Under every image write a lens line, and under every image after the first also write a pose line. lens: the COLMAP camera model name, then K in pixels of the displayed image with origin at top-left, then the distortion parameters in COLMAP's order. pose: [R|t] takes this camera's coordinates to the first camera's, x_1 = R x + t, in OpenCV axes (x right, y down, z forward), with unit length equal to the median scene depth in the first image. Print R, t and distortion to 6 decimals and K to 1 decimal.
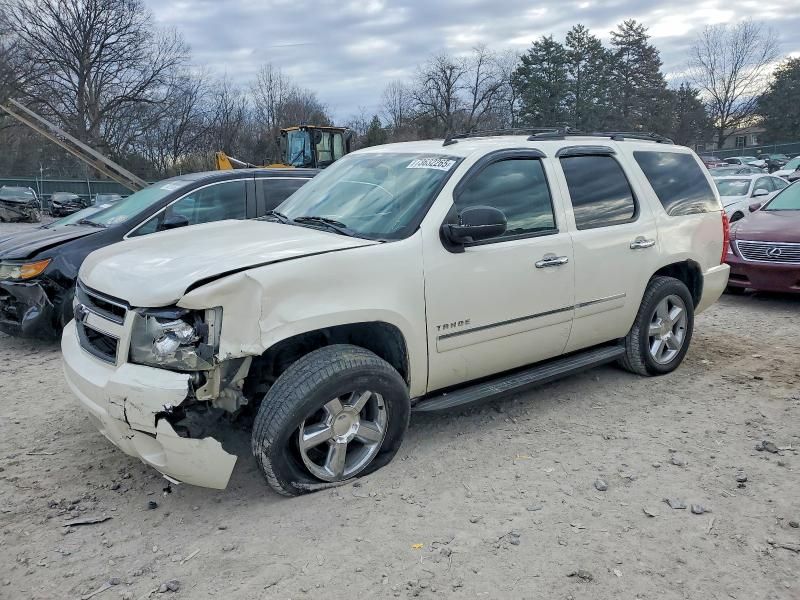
lens RADIAL K [[628.5, 0, 400.0], [0, 628.5, 300.0], [0, 0, 1]] dist [0.010228, 0.003309]
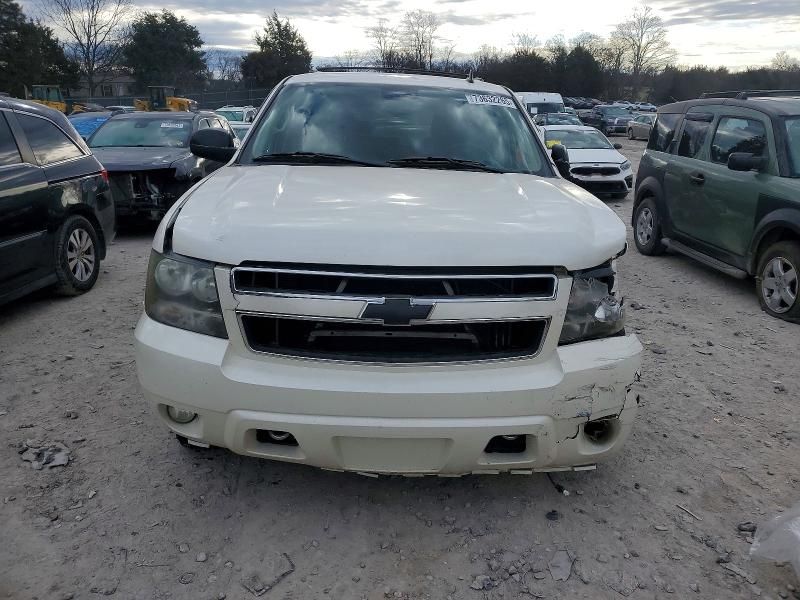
lens RADIAL K [[628.5, 0, 400.0], [0, 628.5, 300.0], [0, 0, 1]] dist [0.010228, 0.003309]
pose [[0.552598, -0.193453, 0.810686, -0.865579], [0.130849, 0.980764, 0.144846, -0.069961], [-0.823112, 0.026036, 0.567281, 0.542711]]
